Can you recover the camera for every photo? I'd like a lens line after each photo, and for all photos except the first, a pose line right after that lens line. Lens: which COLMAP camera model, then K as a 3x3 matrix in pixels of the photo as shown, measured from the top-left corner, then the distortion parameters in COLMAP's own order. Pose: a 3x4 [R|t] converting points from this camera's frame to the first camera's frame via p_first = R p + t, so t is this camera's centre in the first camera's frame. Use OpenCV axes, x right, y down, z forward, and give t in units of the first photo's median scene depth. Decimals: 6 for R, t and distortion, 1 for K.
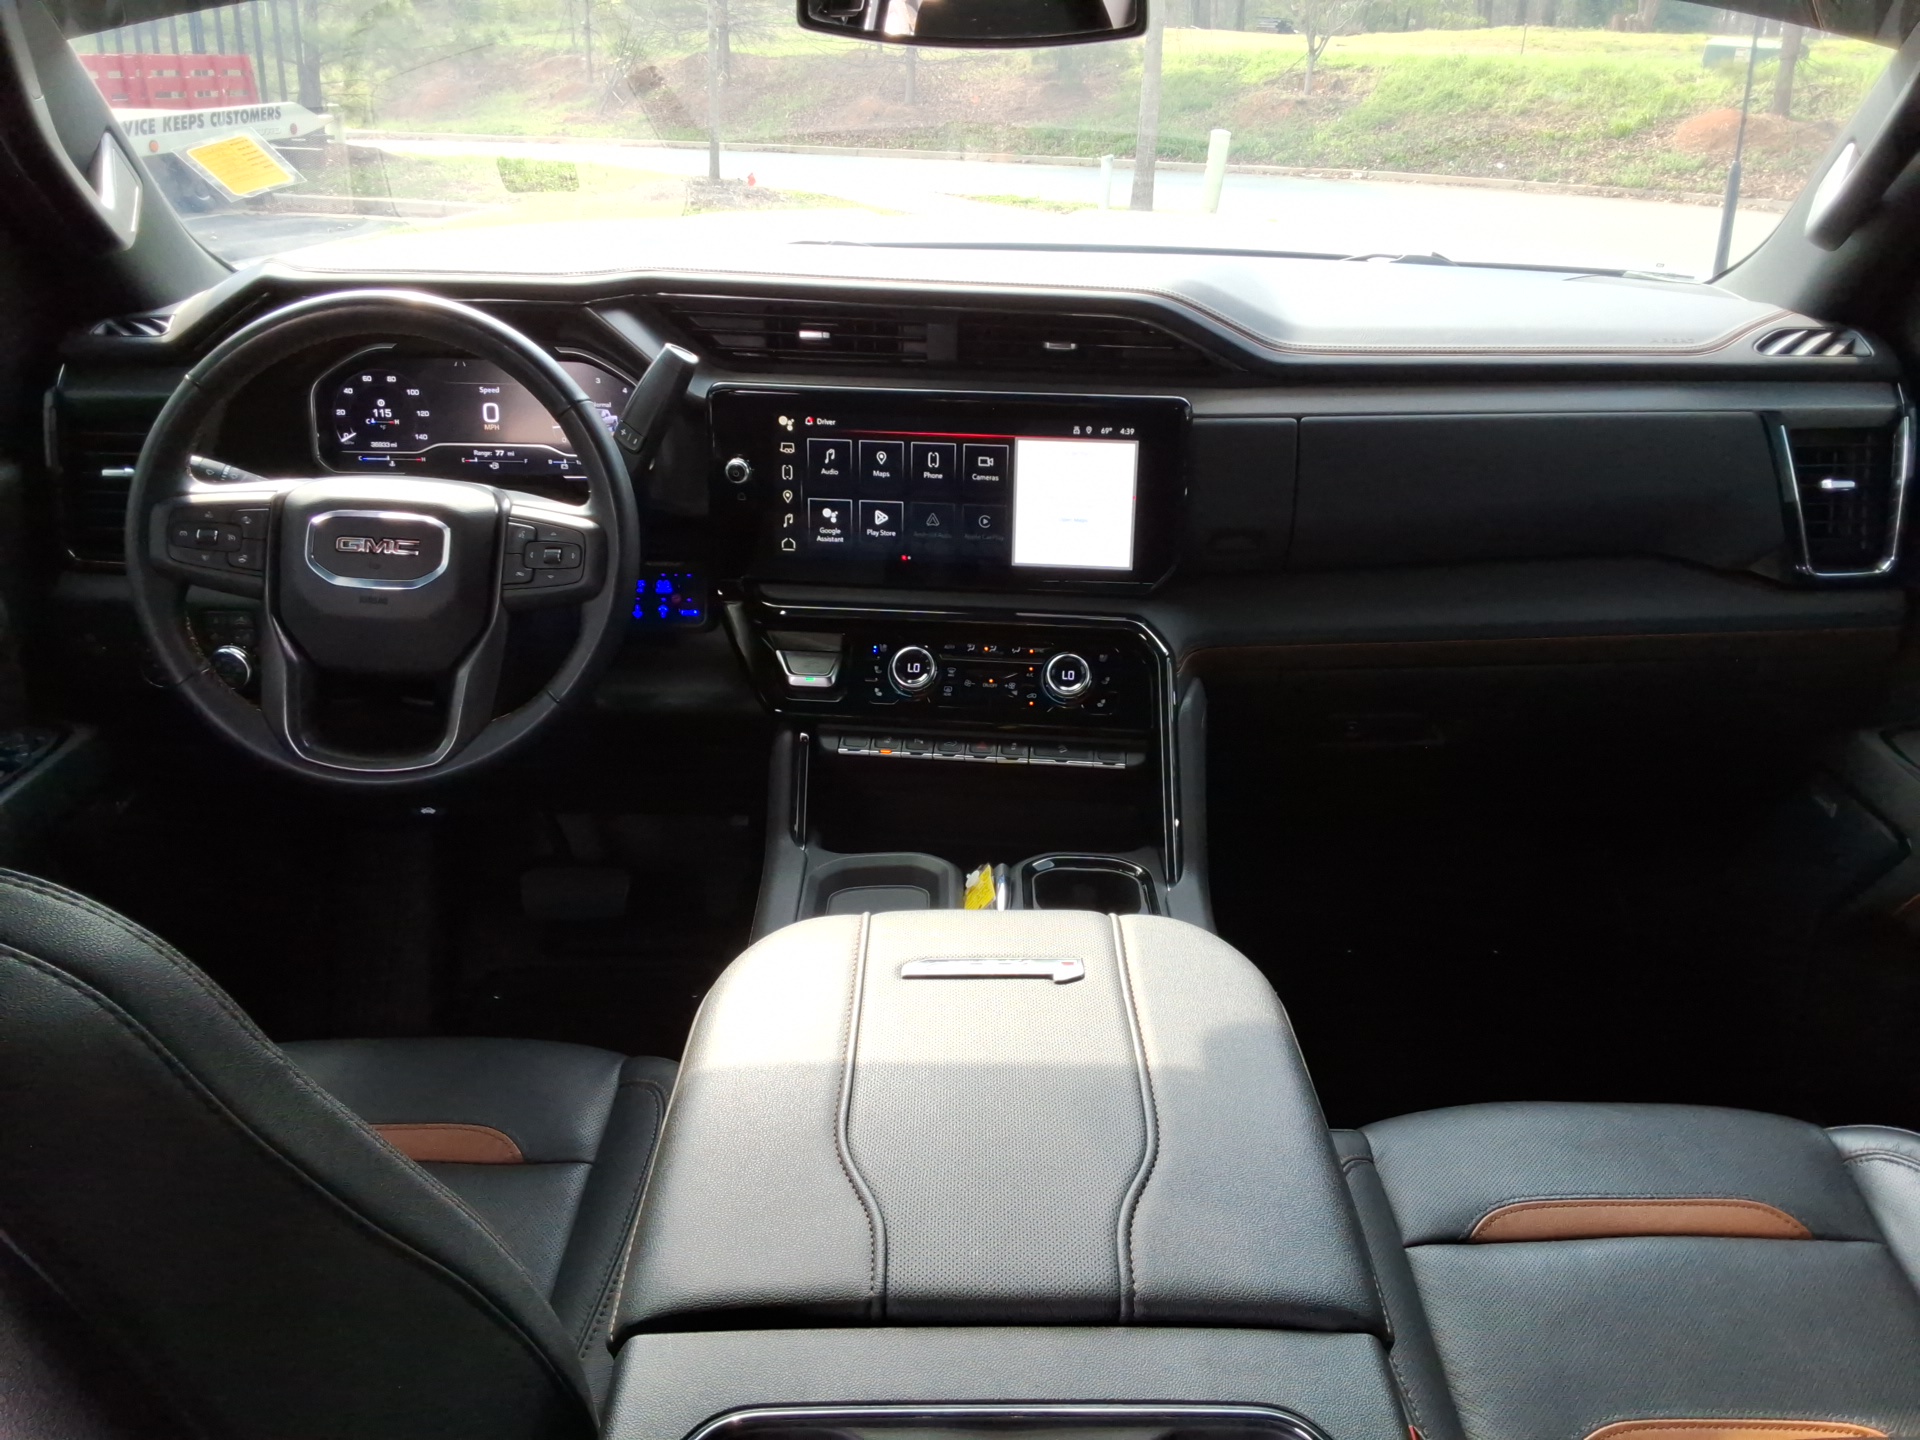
lens RADIAL K [[1551.5, 0, 997.9], [0, 1551.5, 715.1], [0, 0, 1]] dist [0.099927, -0.163488]
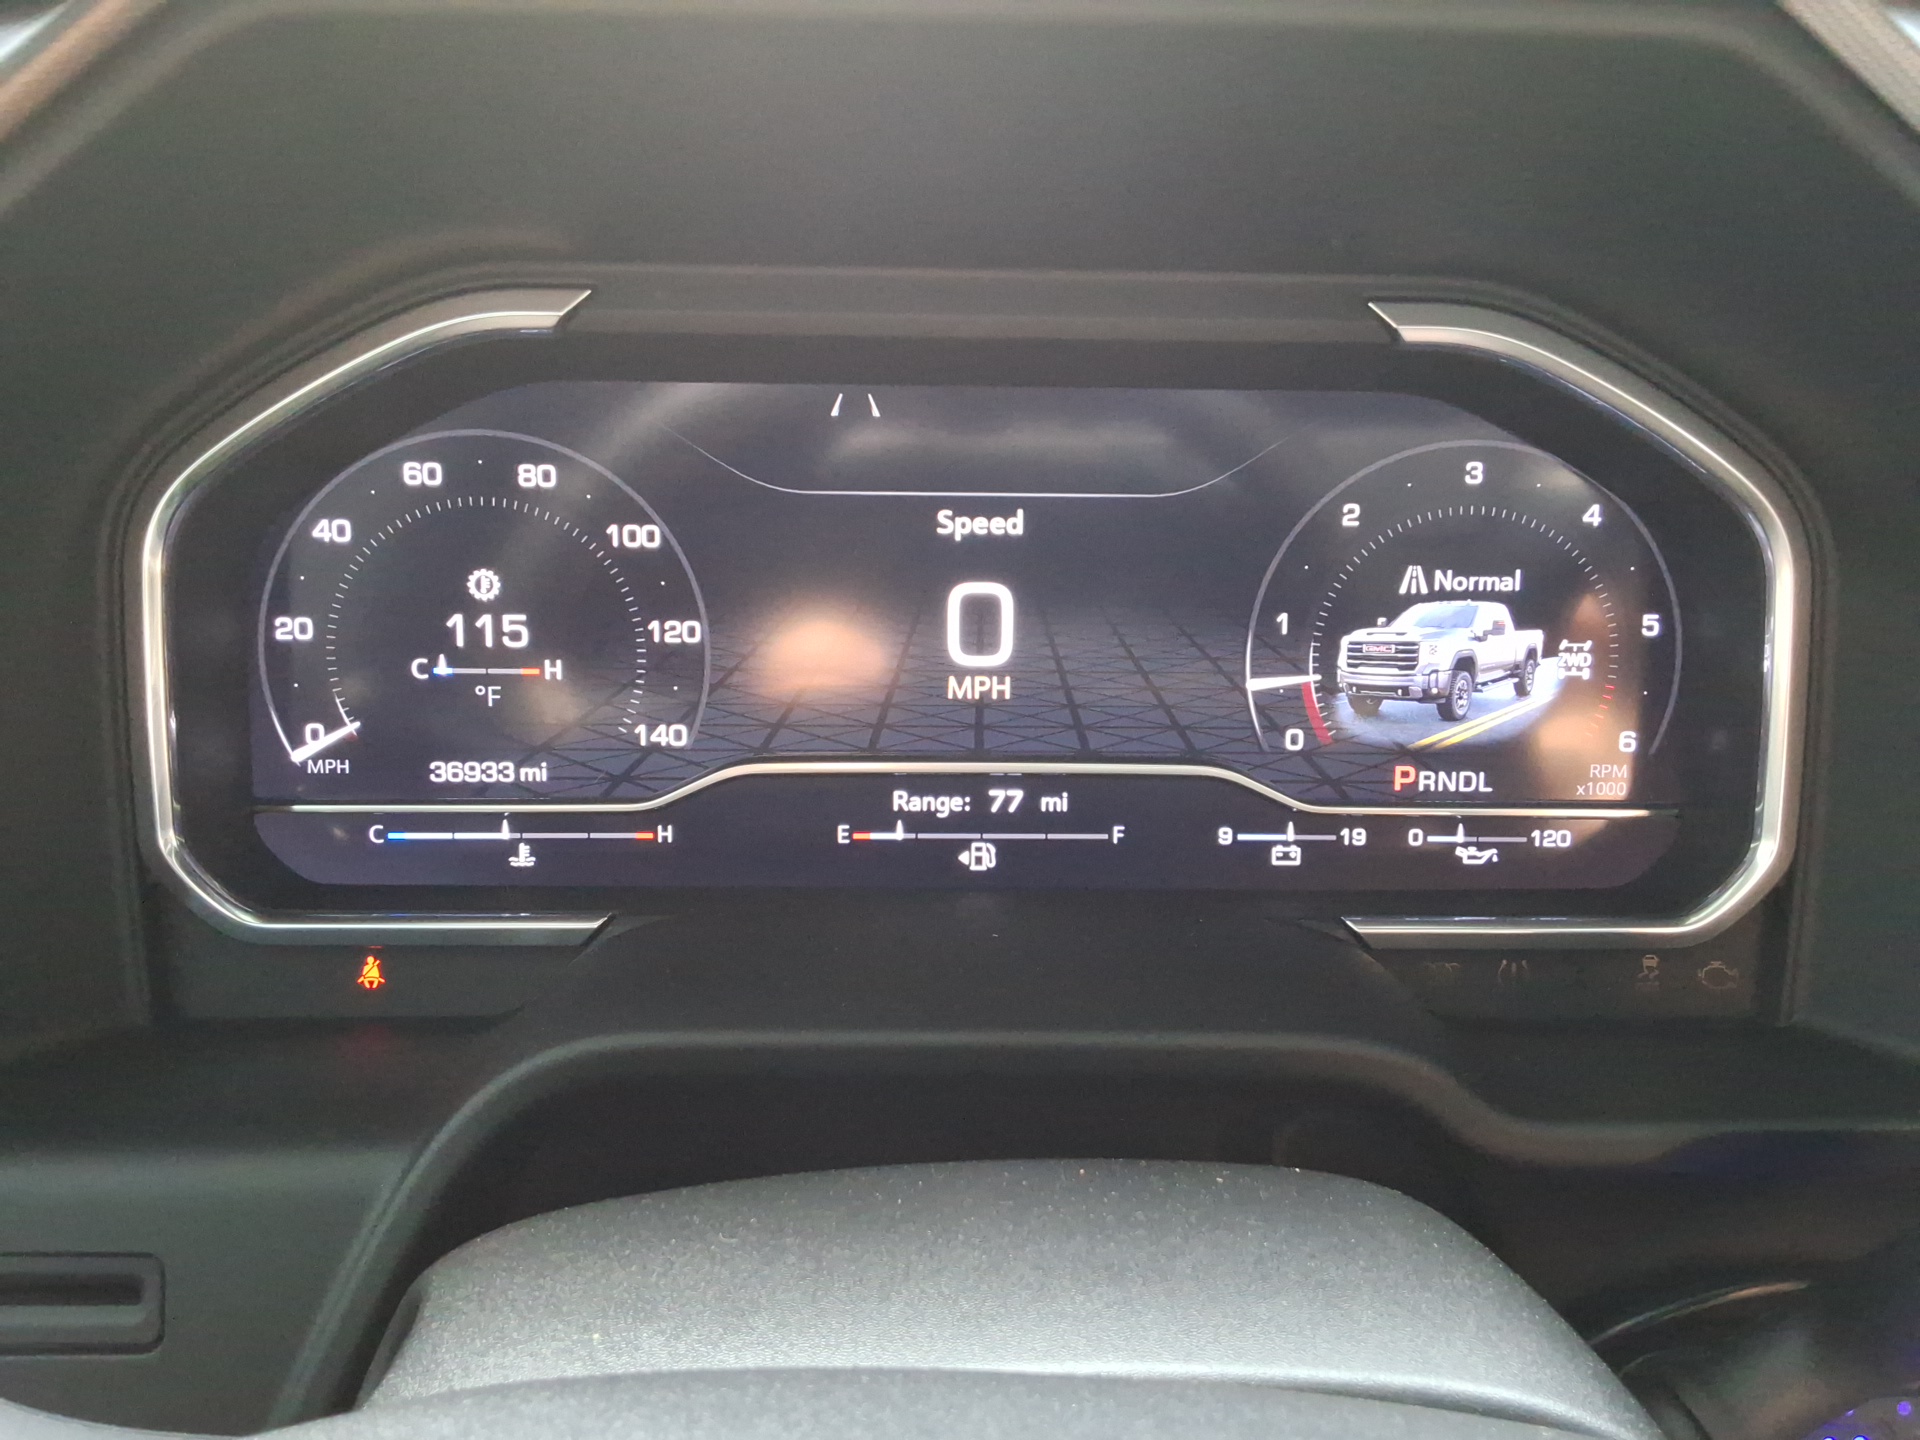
lens RADIAL K [[1558.1, 0, 959.7], [0, 1558.1, 713.5], [0, 0, 1]] dist [0.121065, -0.214573]
pose [[0.999928, -0.005533, 0.010666, -0.344622], [0.006409, 0.996451, -0.083929, -0.169922], [-0.010164, 0.083992, 0.996415, 0.821605]]
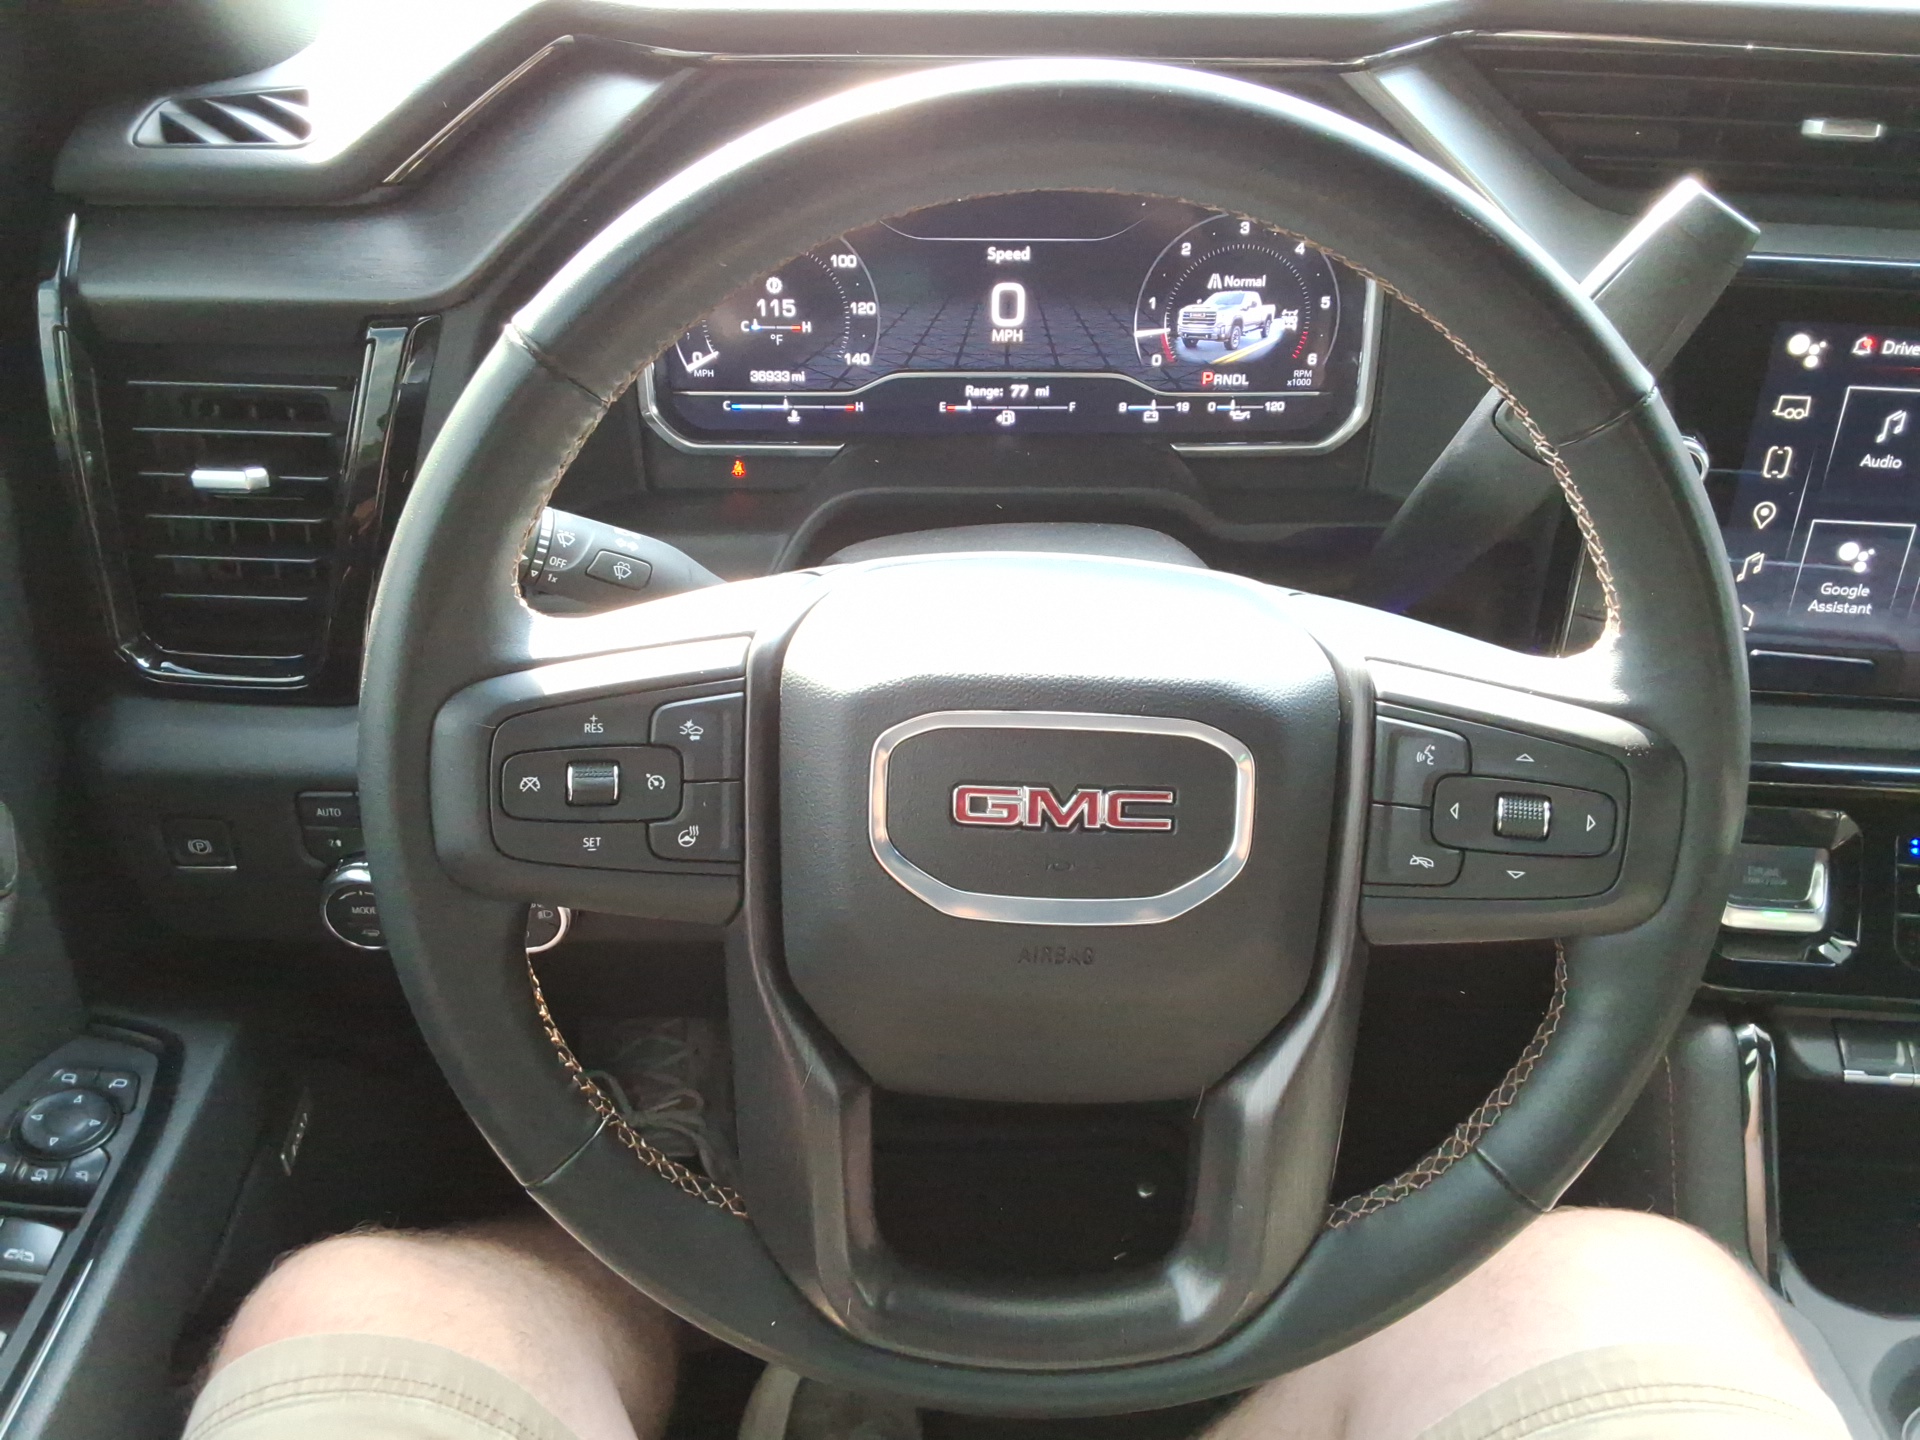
lens RADIAL K [[1534.7, 0, 972.5], [0, 1534.7, 711.5], [0, 0, 1]] dist [0.120894, -0.190465]
pose [[0.999774, -0.011646, 0.017791, -0.360030], [0.008149, 0.982643, 0.185327, -0.167278], [-0.019640, -0.185140, 0.982516, 0.557050]]
